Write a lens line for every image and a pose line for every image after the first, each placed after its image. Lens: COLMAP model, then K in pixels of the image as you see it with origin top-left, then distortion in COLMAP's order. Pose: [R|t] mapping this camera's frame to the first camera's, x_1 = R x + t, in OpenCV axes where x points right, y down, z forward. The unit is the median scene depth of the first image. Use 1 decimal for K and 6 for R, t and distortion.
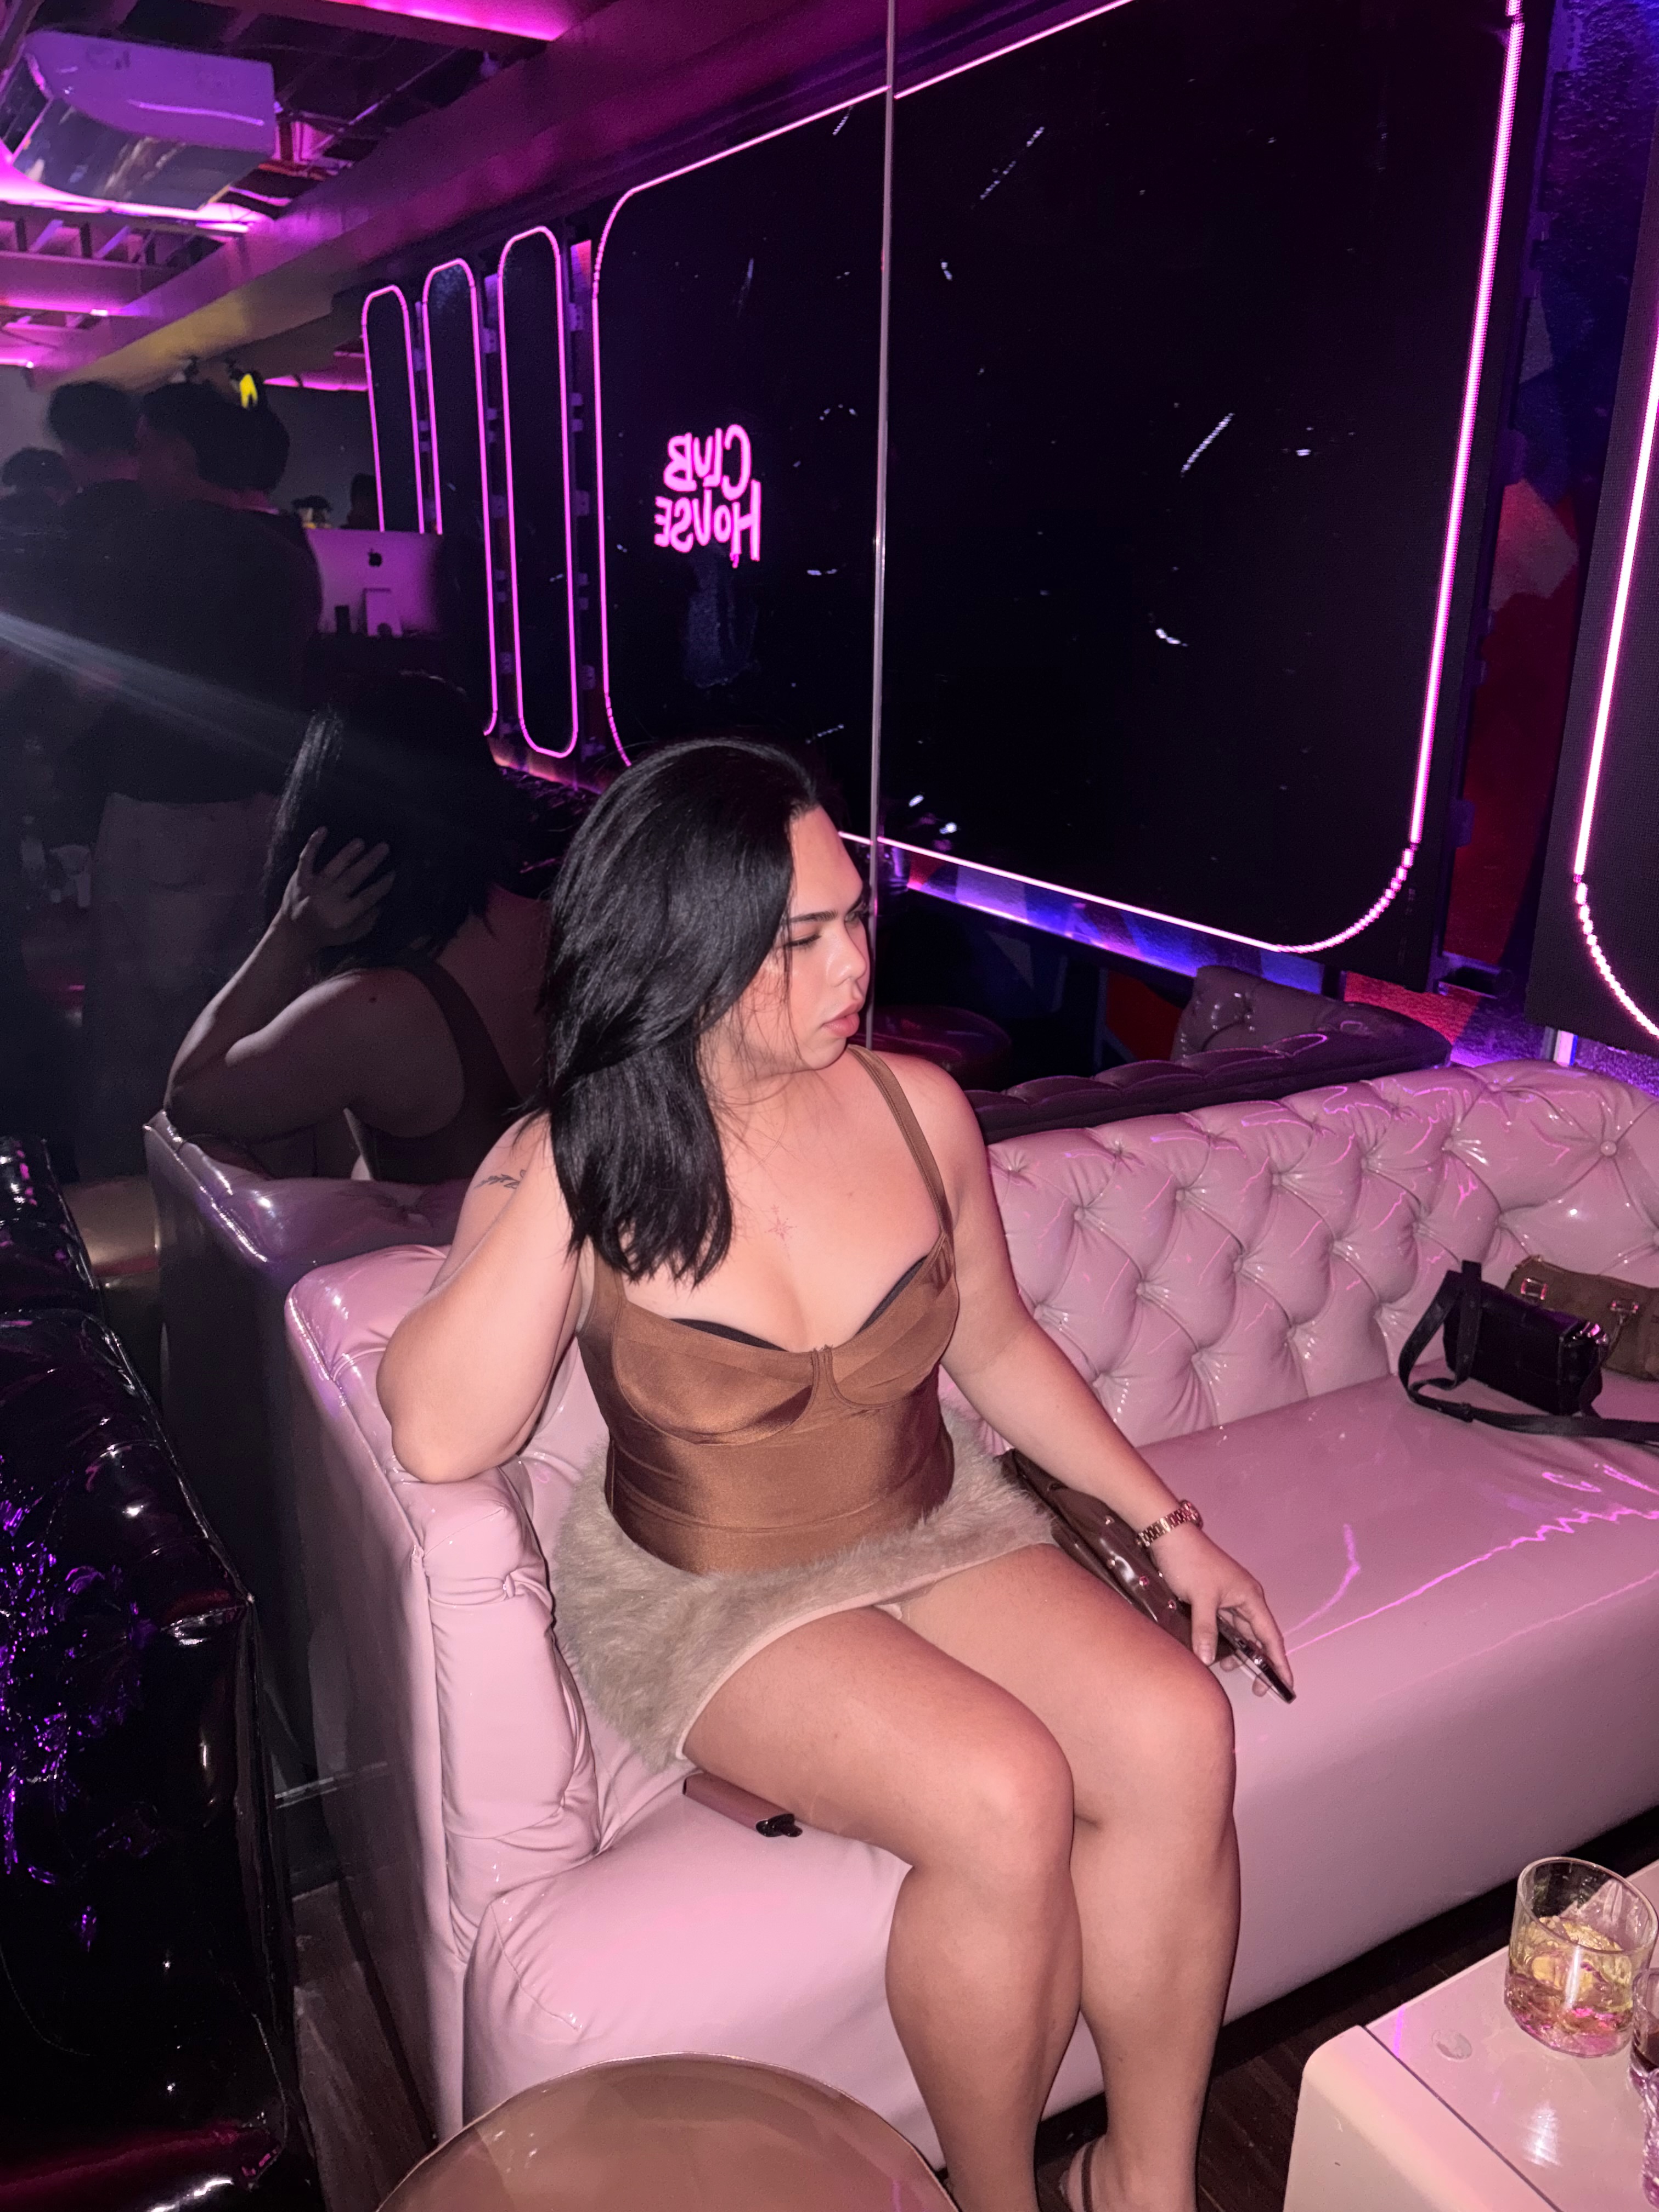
lens RADIAL K [[1693.1, 0, 829.5], [0, 1693.1, 1106.0], [0, 0, 1]] dist [-0.077973, -0.005367]
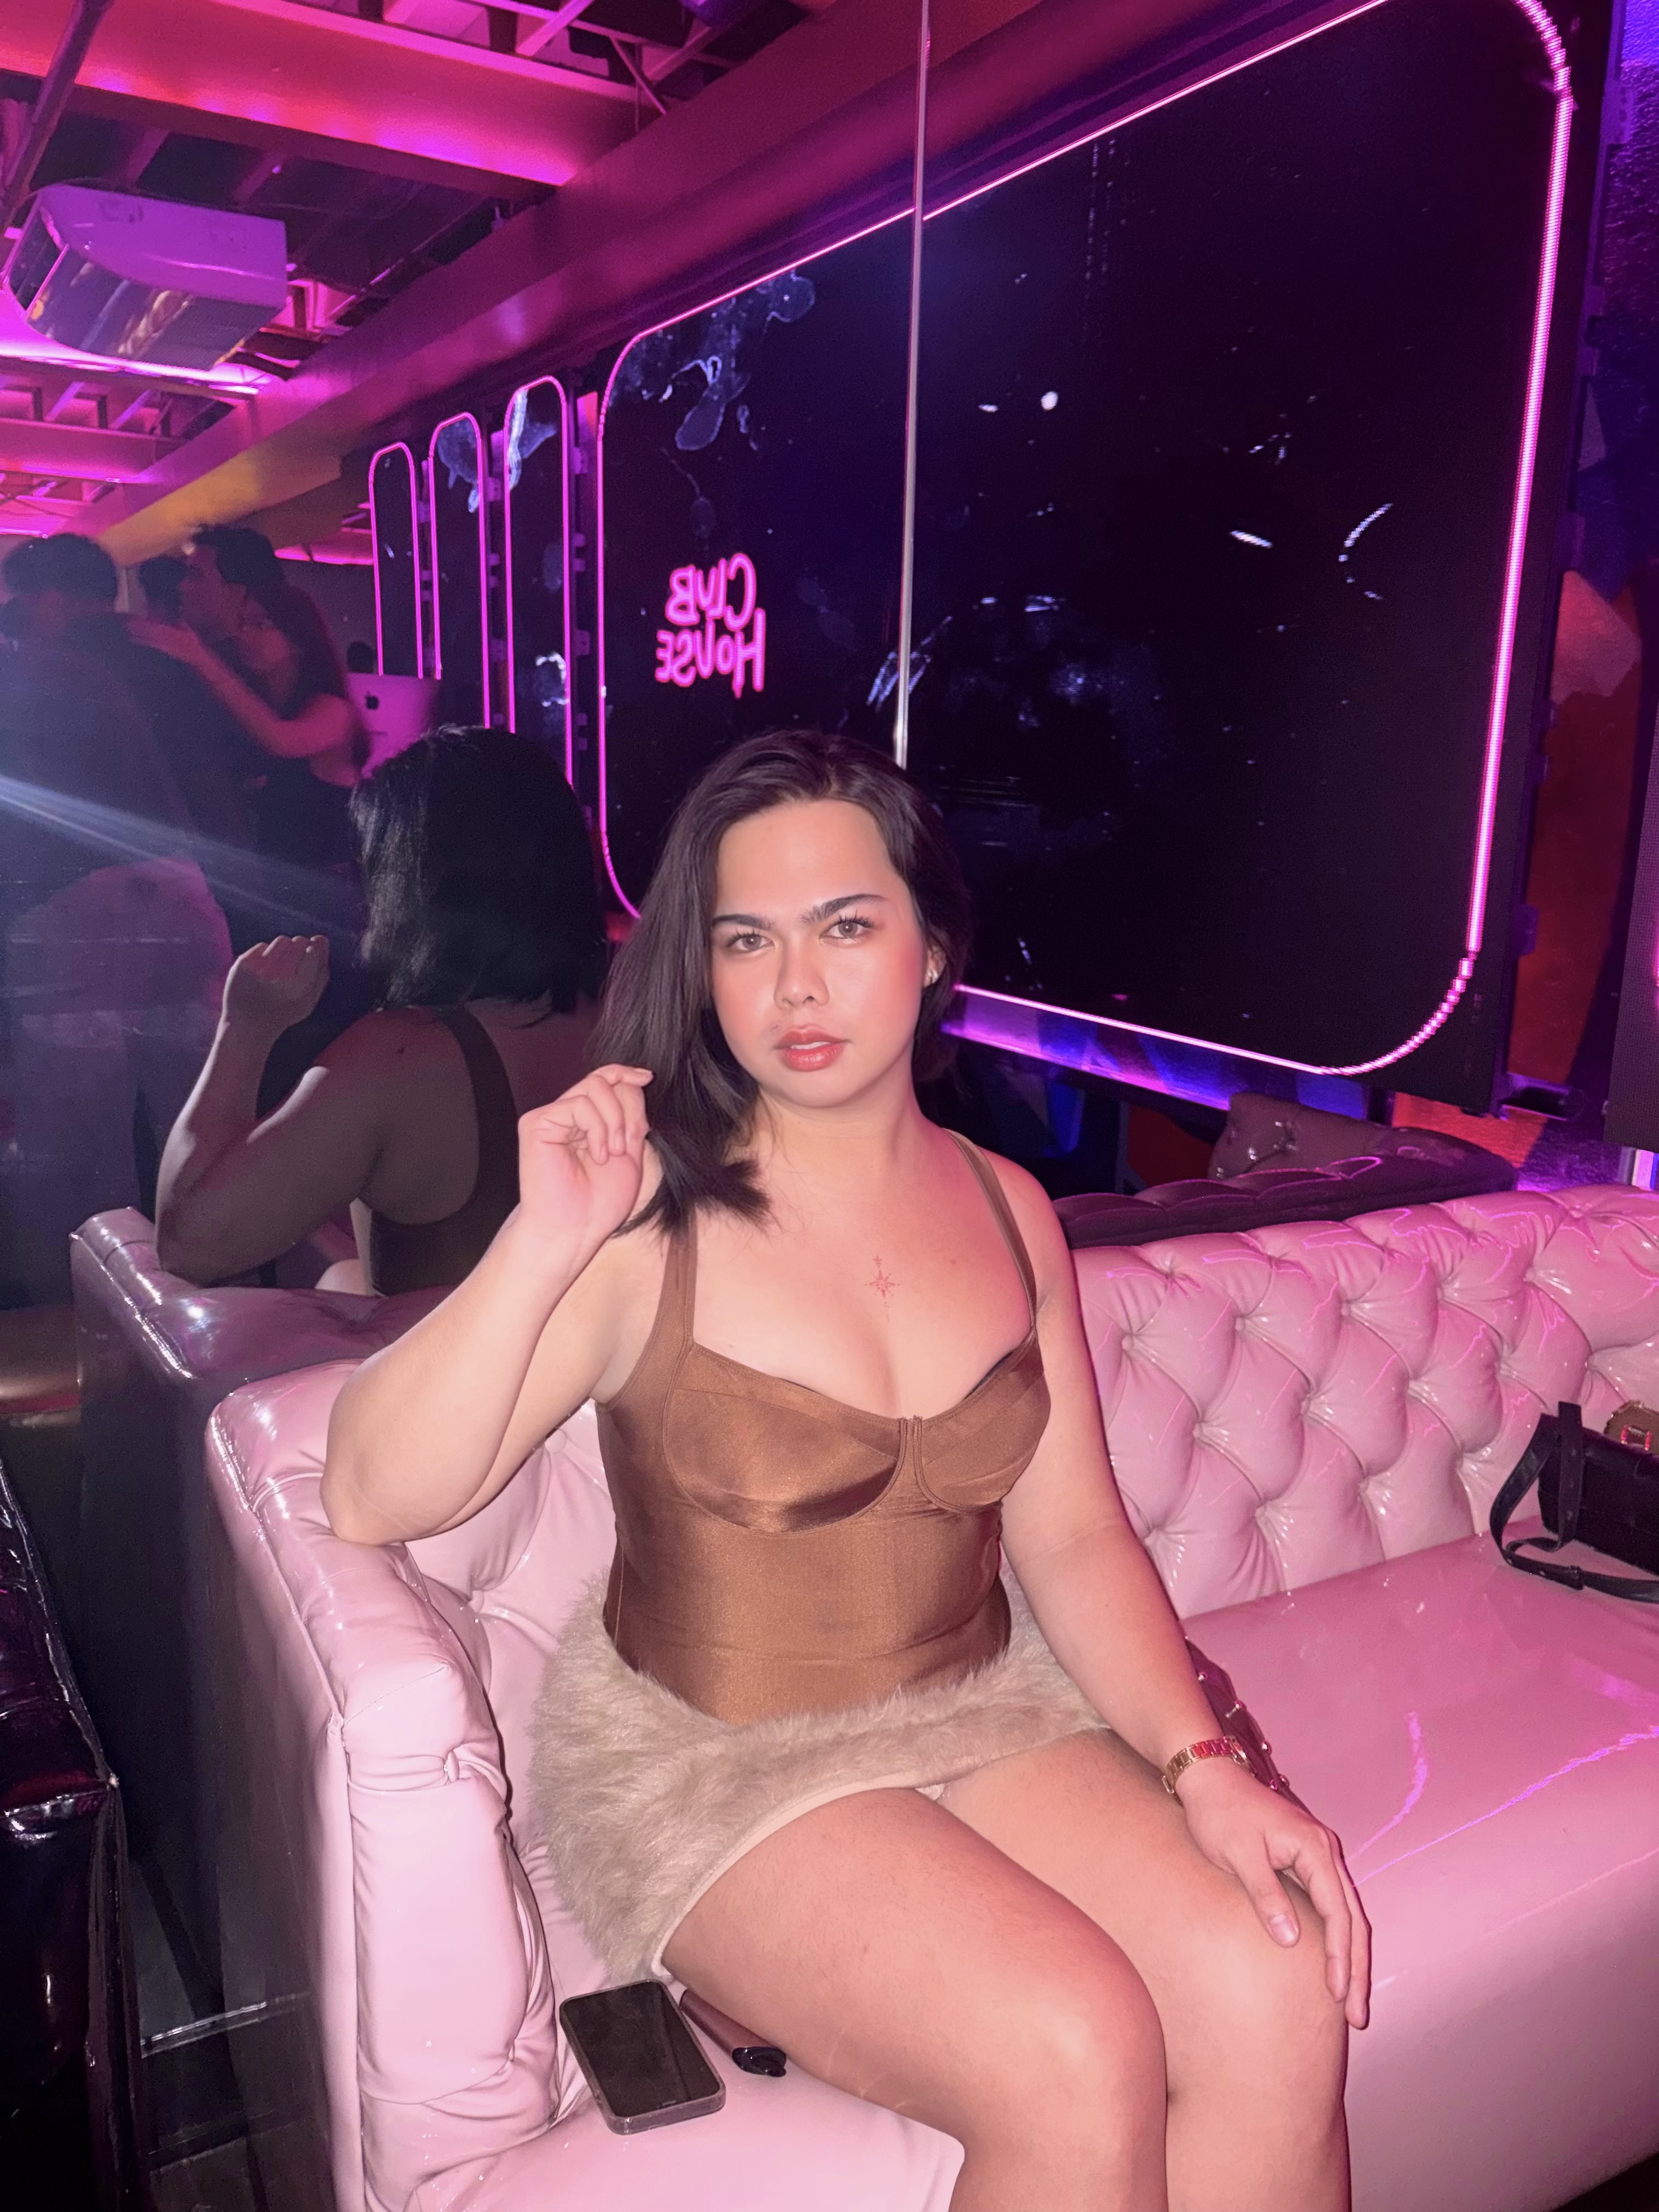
lens RADIAL K [[1640.4, 0, 805.8], [0, 1640.4, 1105.3], [0, 0, 1]] dist [-0.082618, 0.048350]
pose [[0.999940, 0.010214, -0.003907, -0.015198], [-0.010613, 0.992529, -0.121544, 0.041750], [0.002636, 0.121578, 0.992578, 0.128950]]
